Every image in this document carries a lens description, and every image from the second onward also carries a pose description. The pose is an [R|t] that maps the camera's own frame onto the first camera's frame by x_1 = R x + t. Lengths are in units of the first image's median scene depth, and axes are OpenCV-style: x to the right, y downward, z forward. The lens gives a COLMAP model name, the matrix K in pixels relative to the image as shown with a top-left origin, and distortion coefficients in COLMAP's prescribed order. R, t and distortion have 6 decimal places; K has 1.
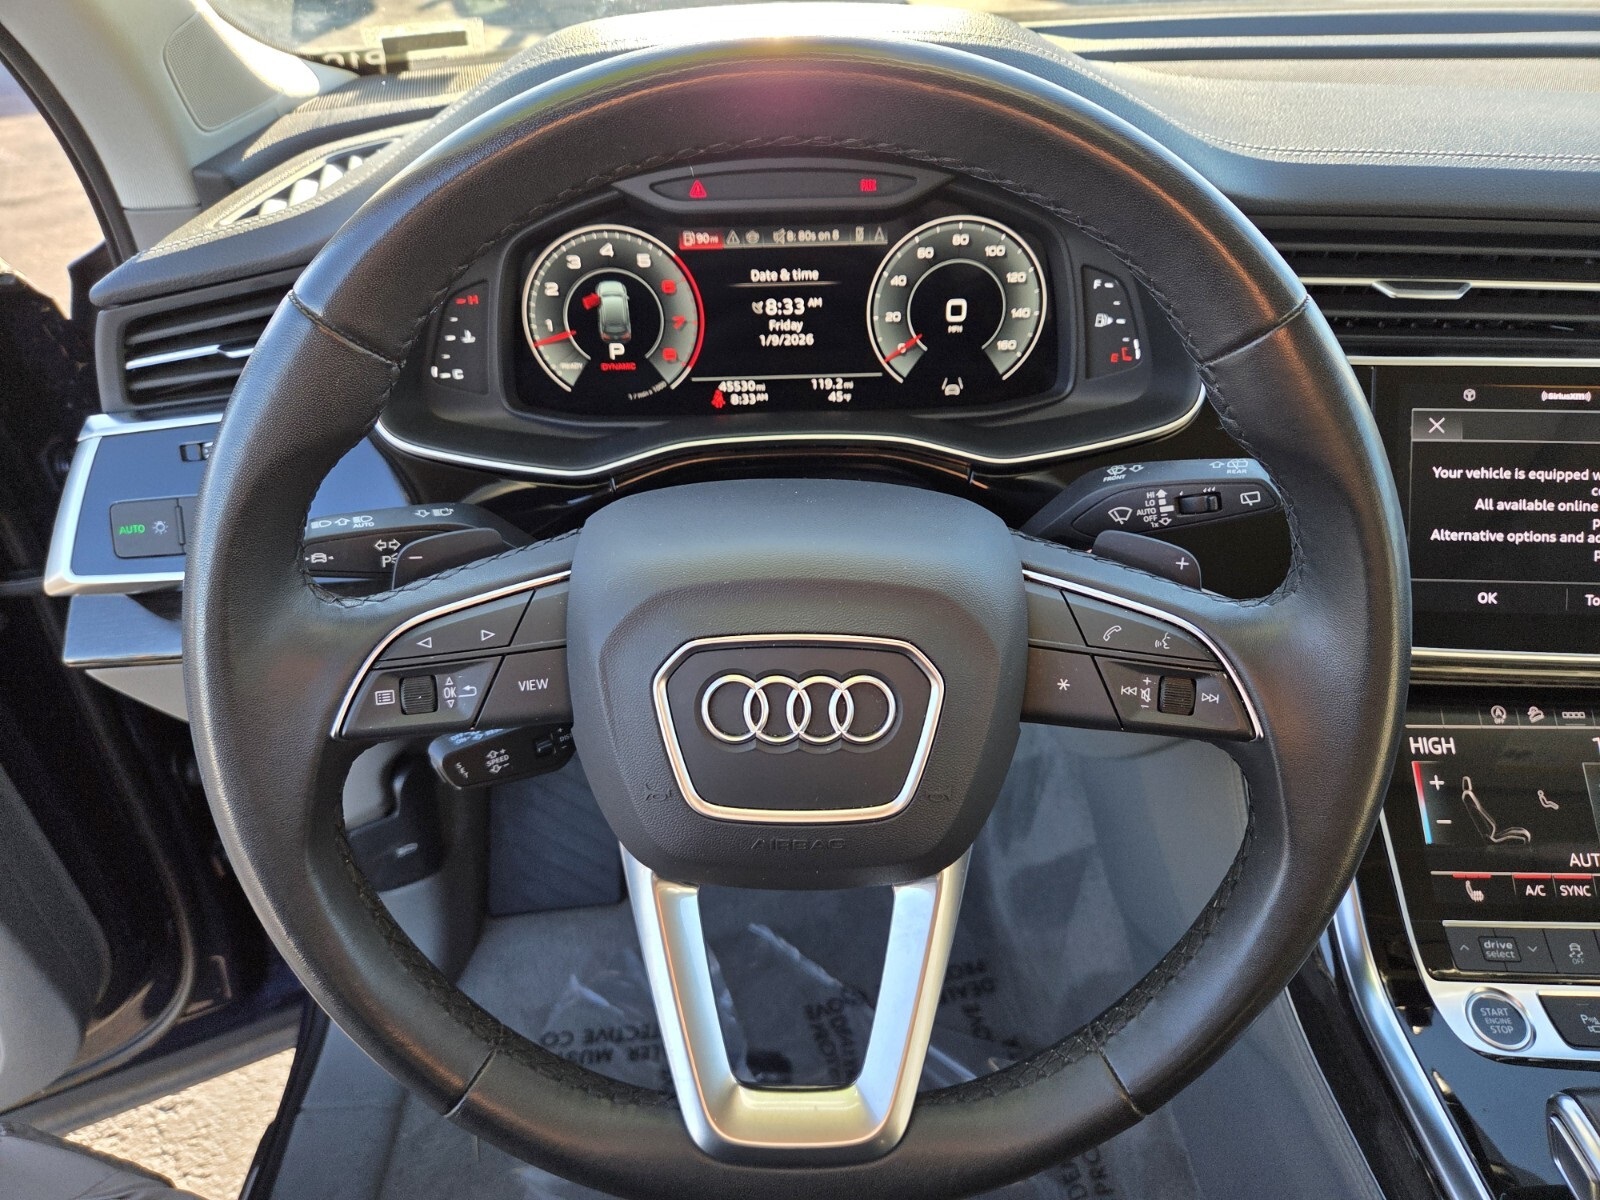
lens RADIAL K [[1084.5, 0, 777.9], [0, 1084.5, 595.3], [0, 0, 1]] dist [0.035391, -0.044775]
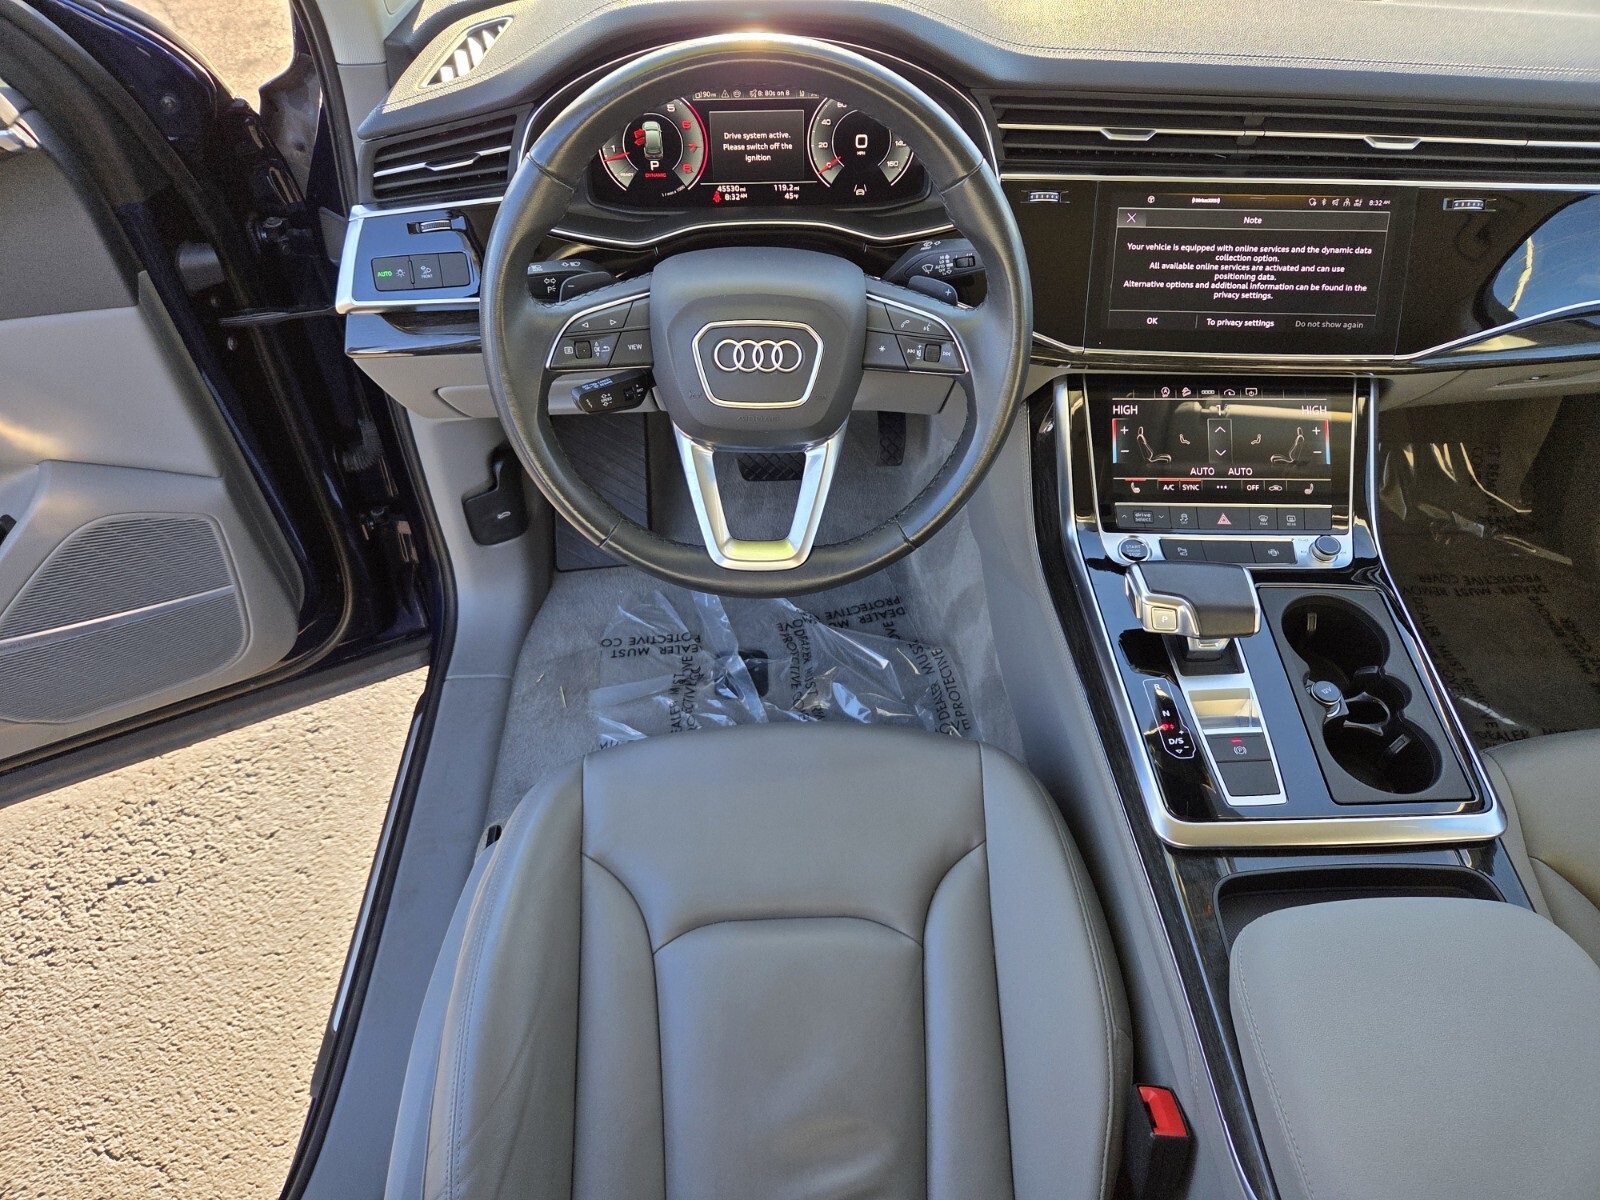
lens RADIAL K [[1061.9, 0, 794.9], [0, 1061.9, 596.3], [0, 0, 1]] dist [0.054262, -0.049665]
pose [[0.999725, -0.000030, 0.023461, 0.026760], [-0.004693, 0.979529, 0.201249, 0.090740], [-0.022987, -0.201303, 0.979259, -0.757896]]
